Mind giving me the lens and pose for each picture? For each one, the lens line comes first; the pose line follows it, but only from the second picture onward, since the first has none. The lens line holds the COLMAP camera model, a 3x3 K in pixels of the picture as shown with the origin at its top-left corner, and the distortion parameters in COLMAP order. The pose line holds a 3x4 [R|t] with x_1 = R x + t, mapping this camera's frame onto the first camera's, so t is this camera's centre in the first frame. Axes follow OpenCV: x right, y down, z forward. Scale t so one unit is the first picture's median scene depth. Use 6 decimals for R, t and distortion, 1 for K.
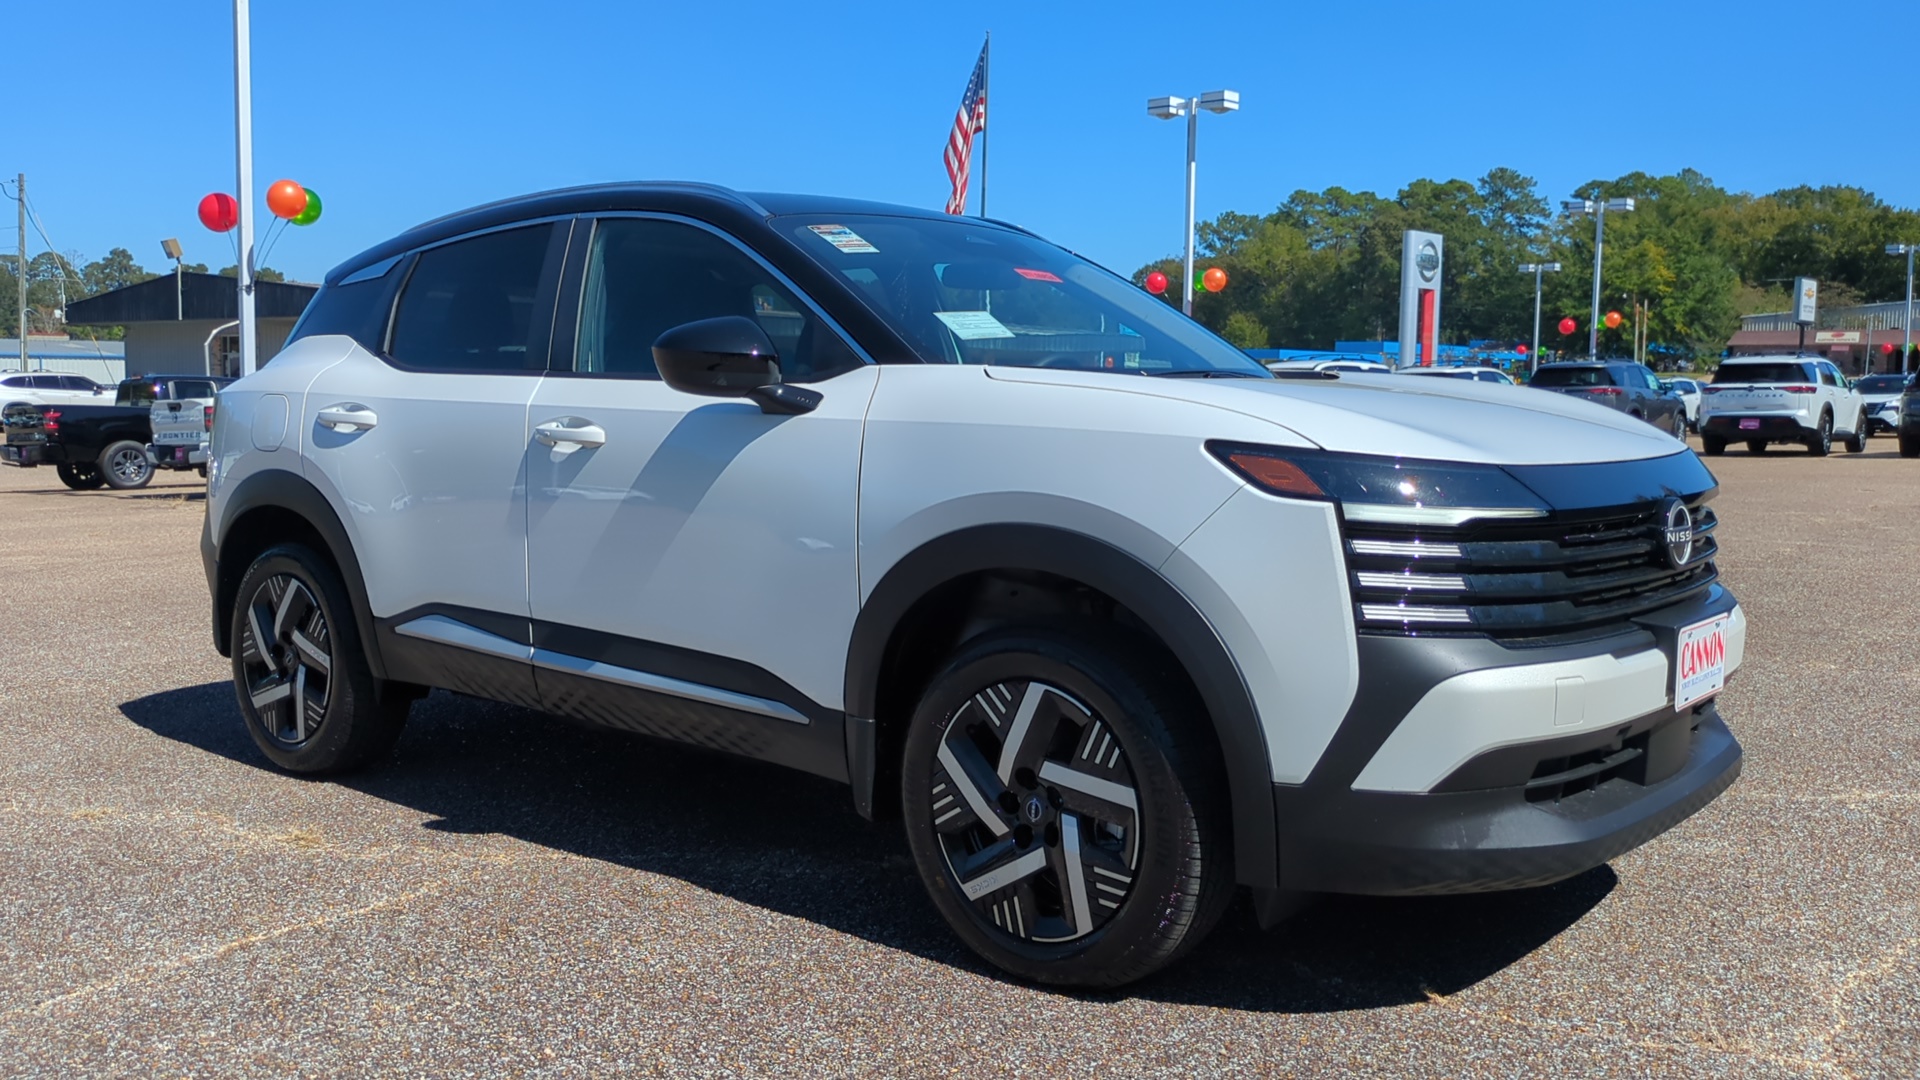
lens RADIAL K [[1663.6, 0, 960.0], [0, 1663.6, 540.0], [0, 0, 1]] dist [0.032081, -0.025745]
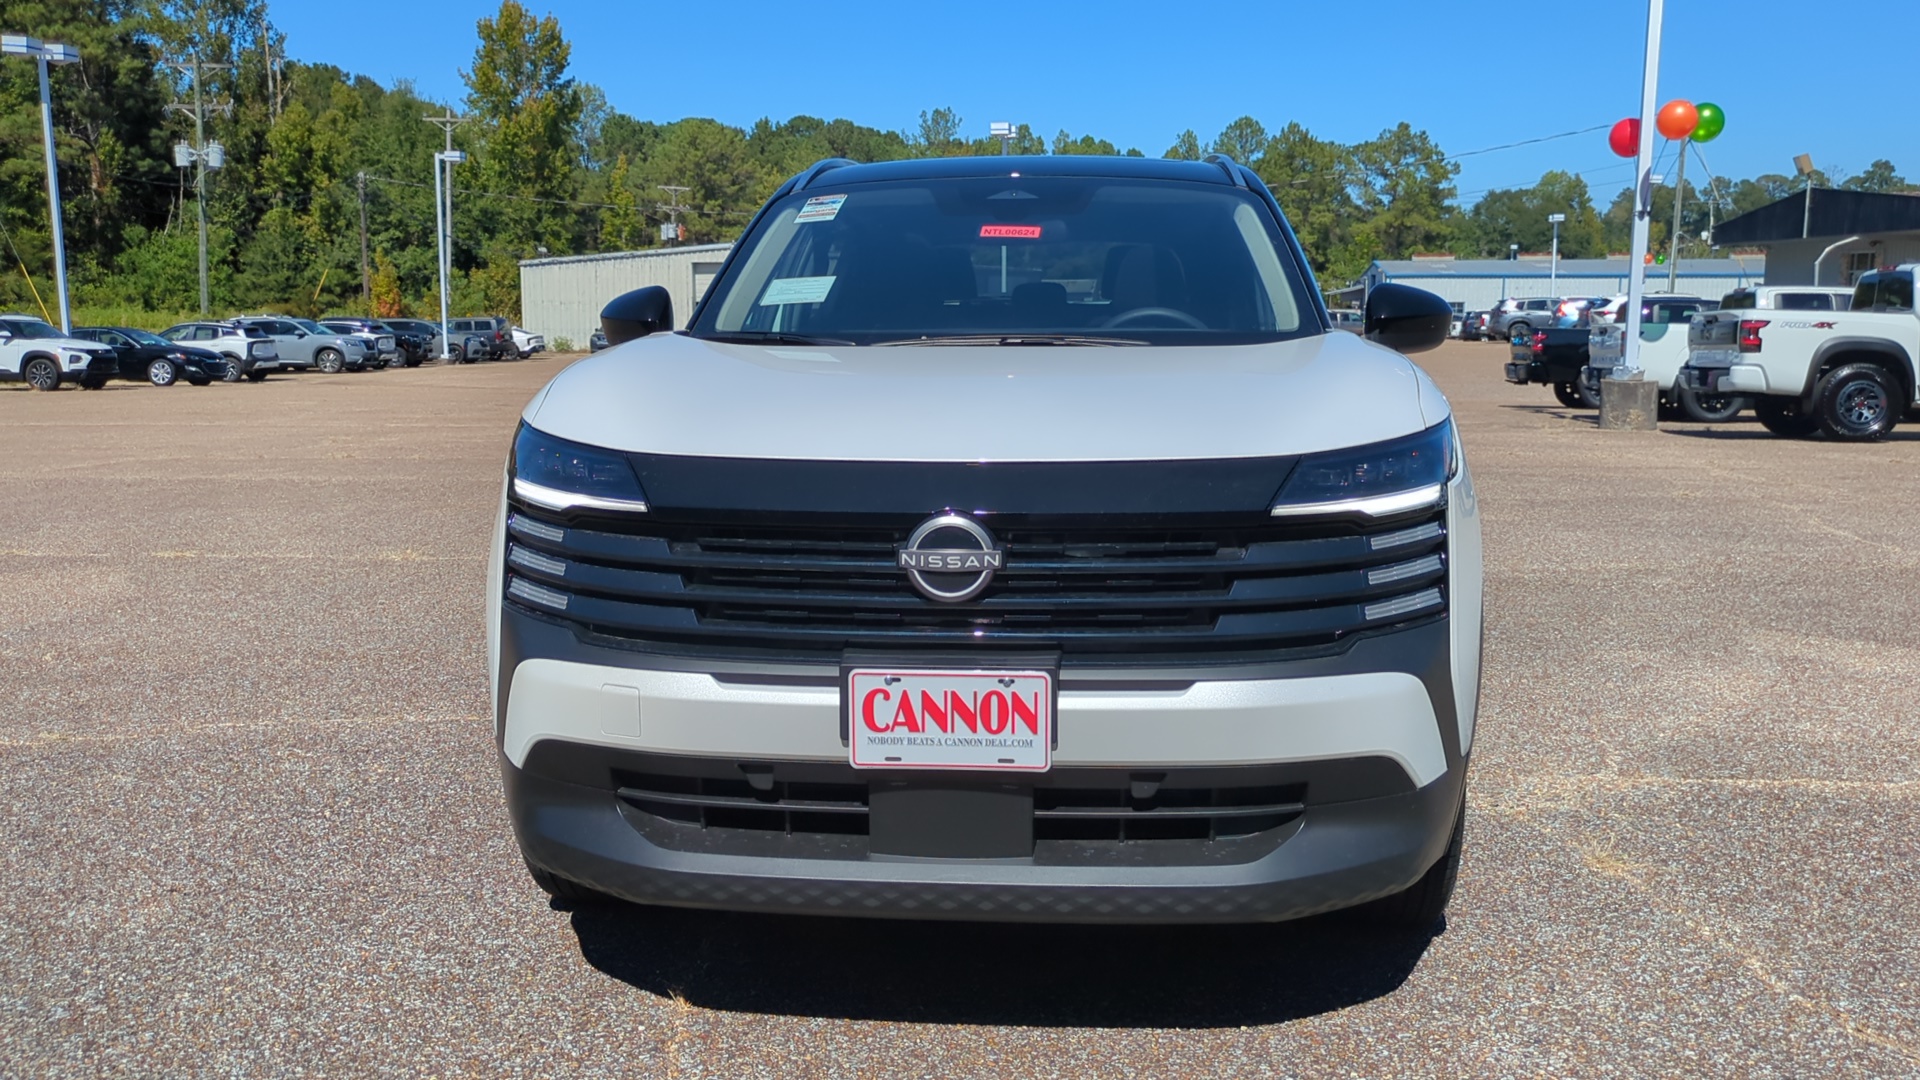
lens RADIAL K [[1663.6, 0, 960.0], [0, 1663.6, 540.0], [0, 0, 1]] dist [0.032081, -0.025745]
pose [[0.577144, 0.112621, -0.808839, 0.123418], [-0.072867, 0.993596, 0.086353, -0.009382], [0.813385, 0.009099, 0.581655, 0.062314]]
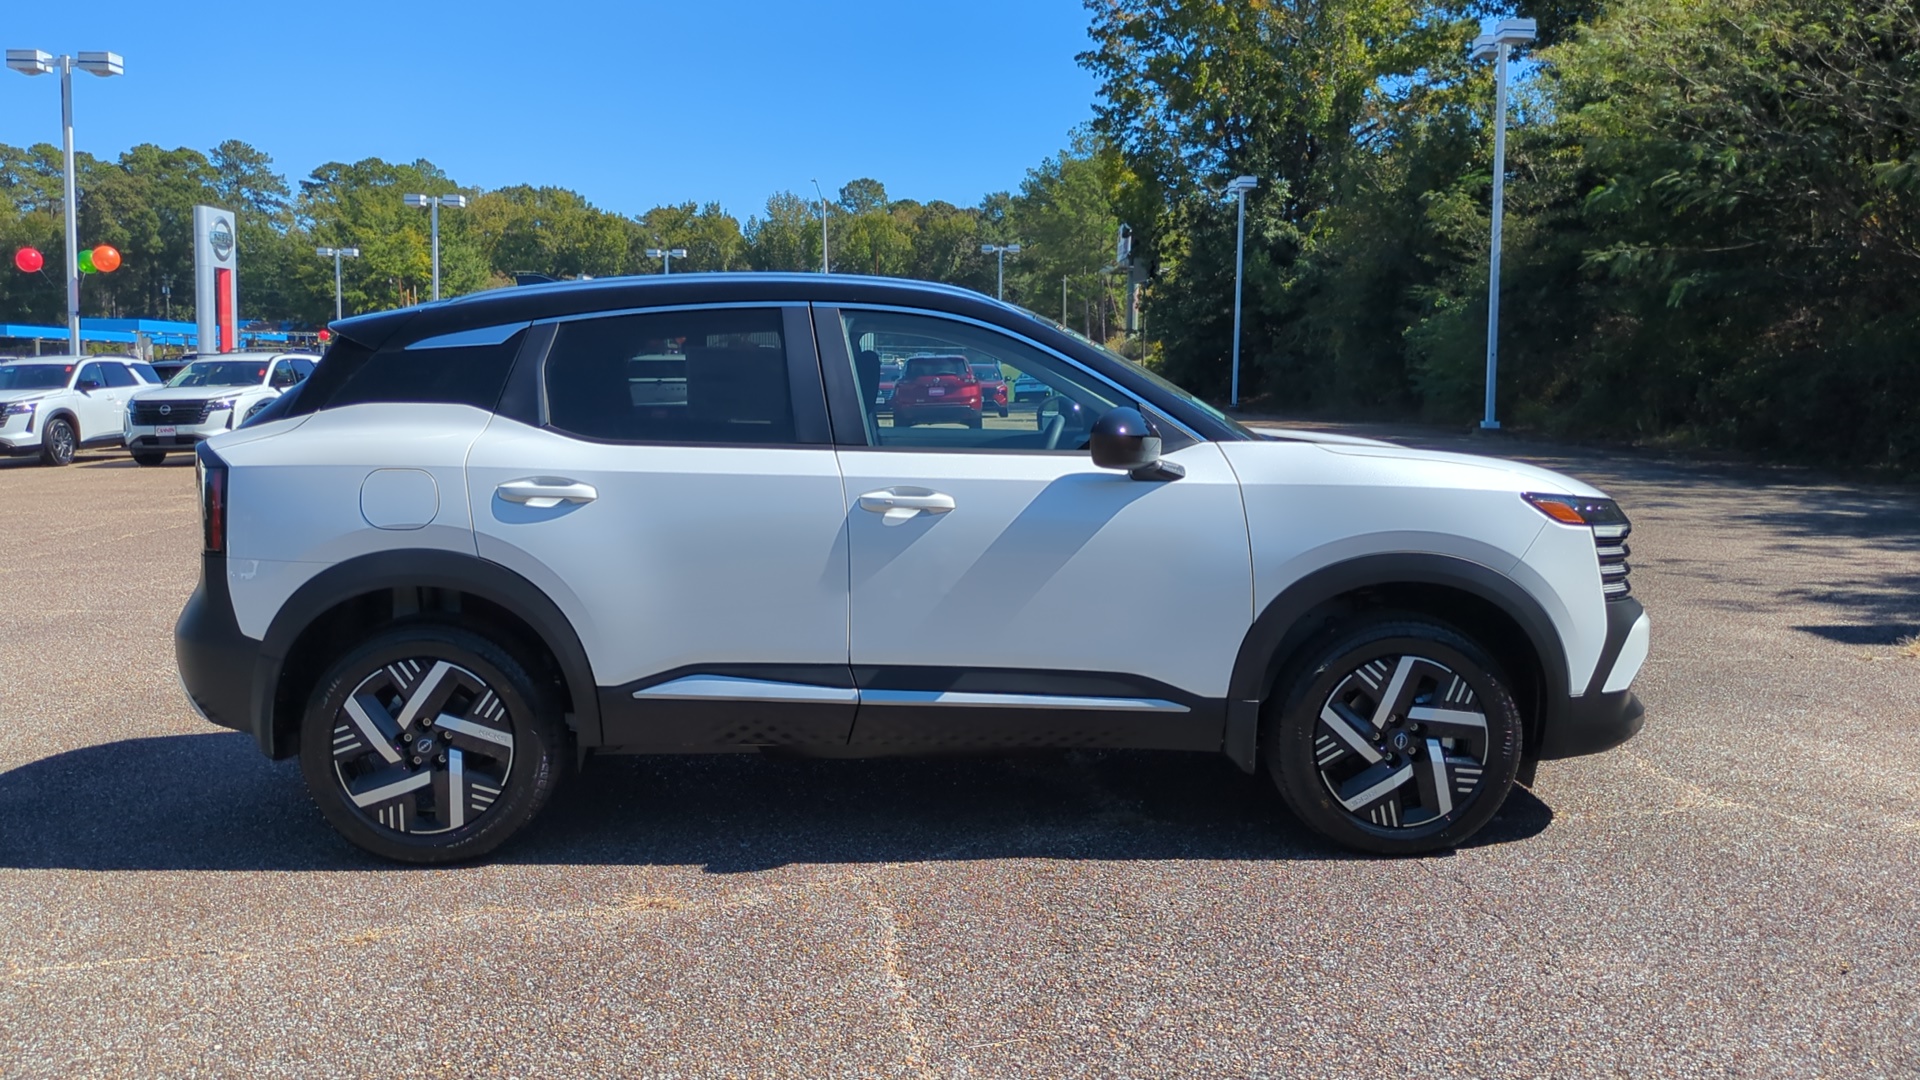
lens RADIAL K [[1663.6, 0, 960.0], [0, 1663.6, 540.0], [0, 0, 1]] dist [0.032081, -0.025745]
pose [[0.743631, -0.067303, 0.665194, -0.139312], [0.058775, 0.997649, 0.035234, -0.010717], [-0.666002, 0.012895, 0.745839, 0.015472]]
